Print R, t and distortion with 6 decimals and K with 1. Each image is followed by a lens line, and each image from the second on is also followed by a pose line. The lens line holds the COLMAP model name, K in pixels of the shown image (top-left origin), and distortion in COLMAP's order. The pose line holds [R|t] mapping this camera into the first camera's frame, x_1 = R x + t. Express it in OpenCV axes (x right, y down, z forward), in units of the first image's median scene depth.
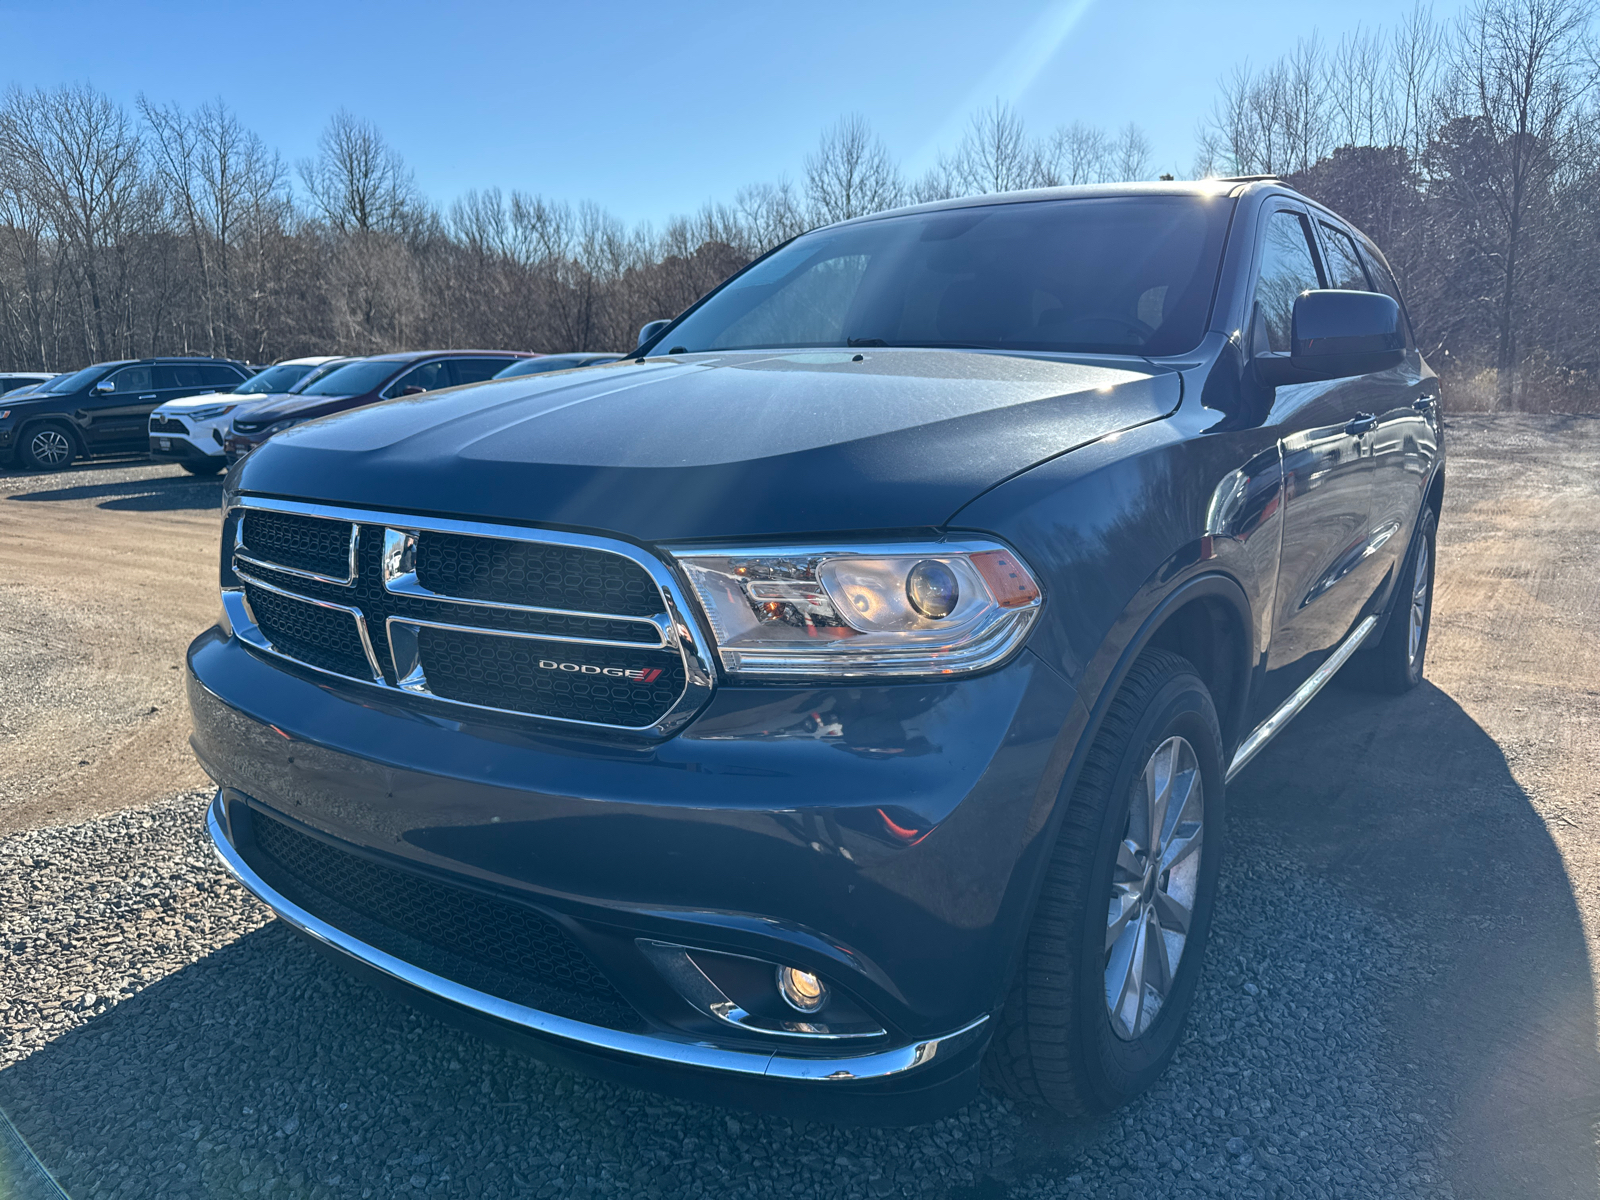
lens RADIAL K [[1150.5, 0, 793.5], [0, 1150.5, 594.3], [0, 0, 1]] dist [0.013630, -0.019794]
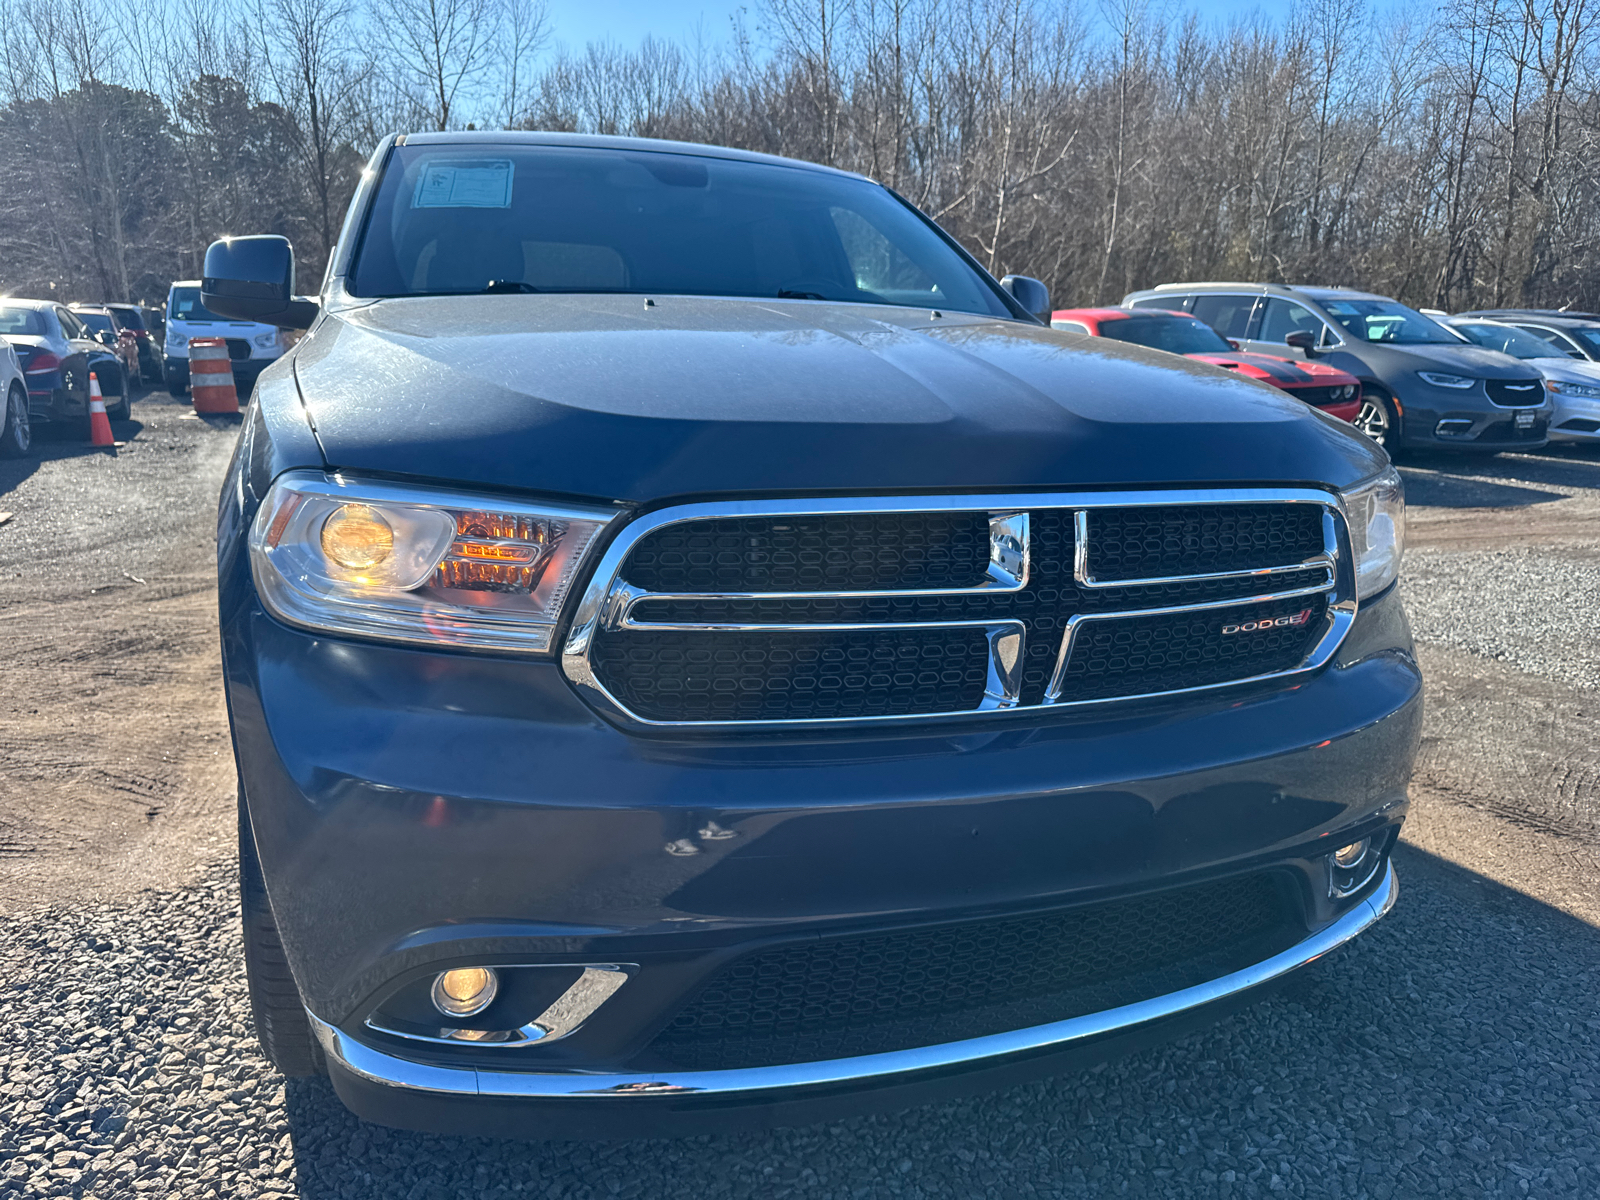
lens RADIAL K [[1155.0, 0, 800.0], [0, 1155.0, 600.0], [0, 0, 1]] dist [0.001460, -0.006093]
pose [[0.561211, -0.159544, 0.812151, -0.665456], [0.125594, 0.986298, 0.106967, -0.062965], [-0.818089, 0.041970, 0.573559, 0.401757]]
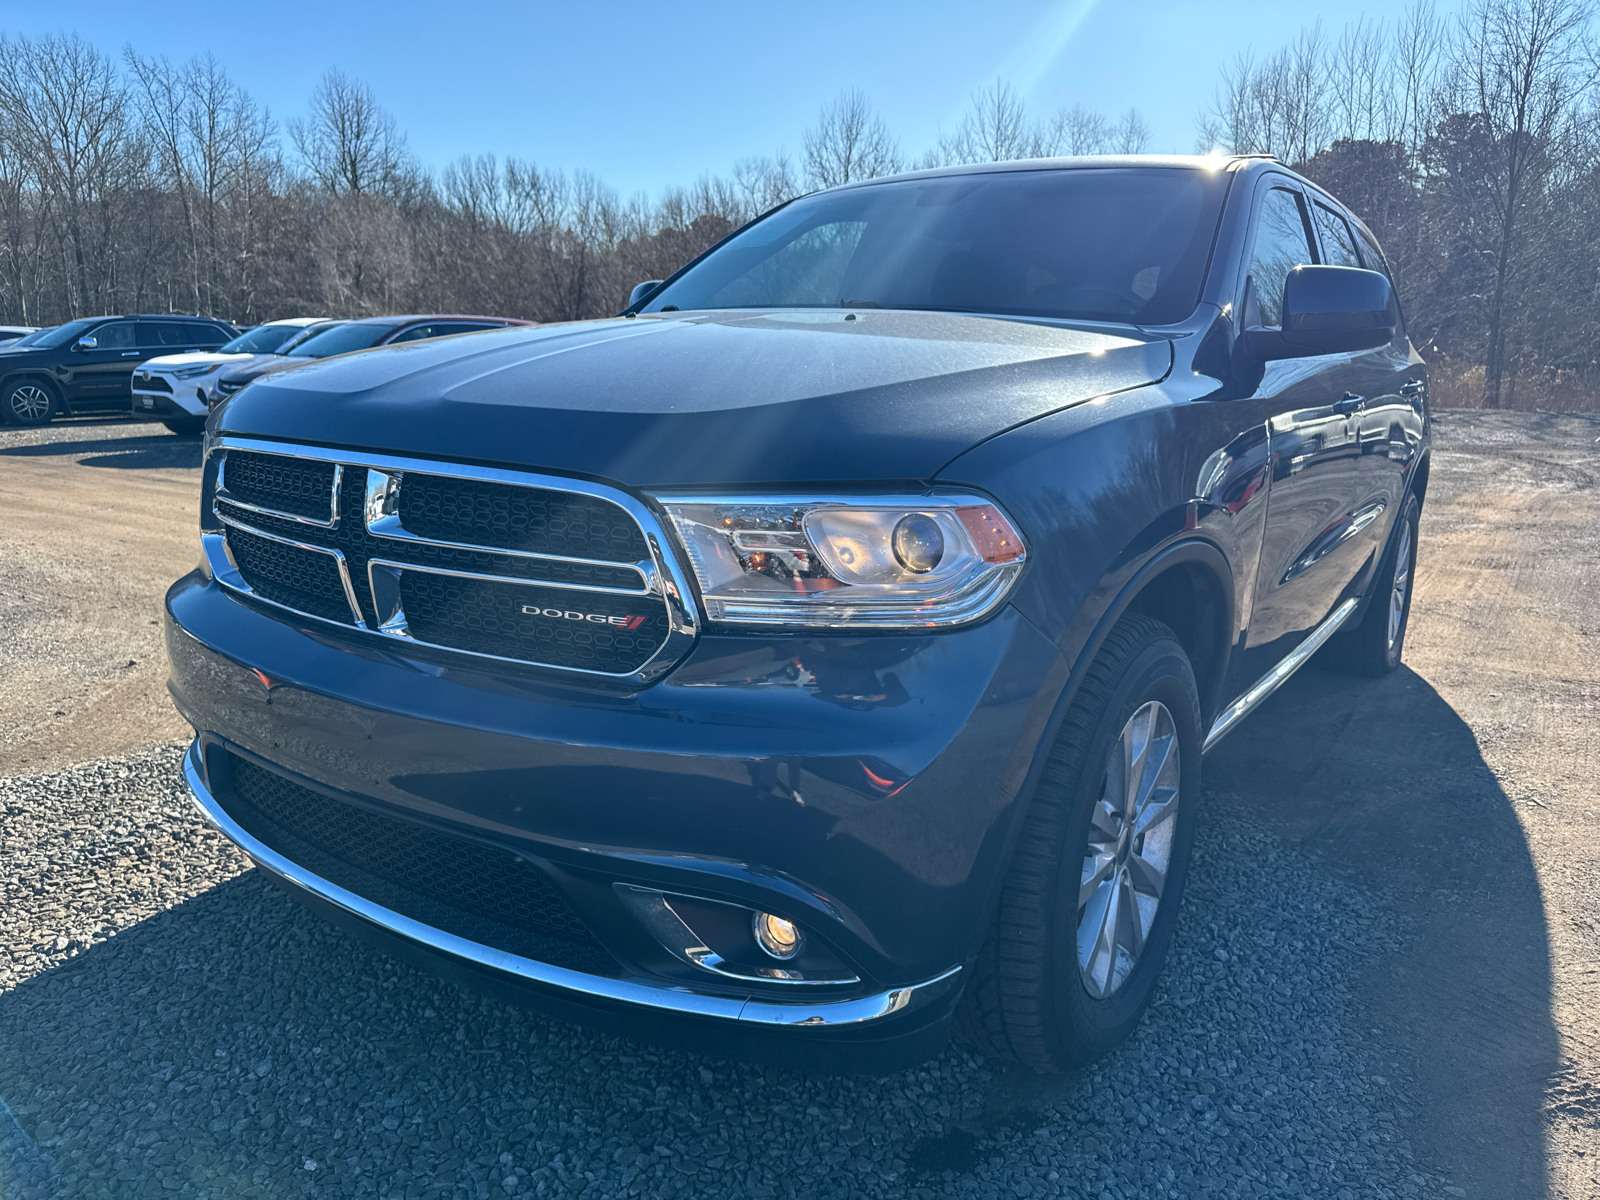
lens RADIAL K [[1151.3, 0, 802.0], [0, 1151.3, 596.9], [0, 0, 1]] dist [0.012128, -0.017032]
pose [[0.999511, 0.025161, 0.018541, 0.001372], [-0.025529, 0.999476, 0.019912, 0.013255], [-0.018030, -0.020376, 0.999630, -0.000165]]
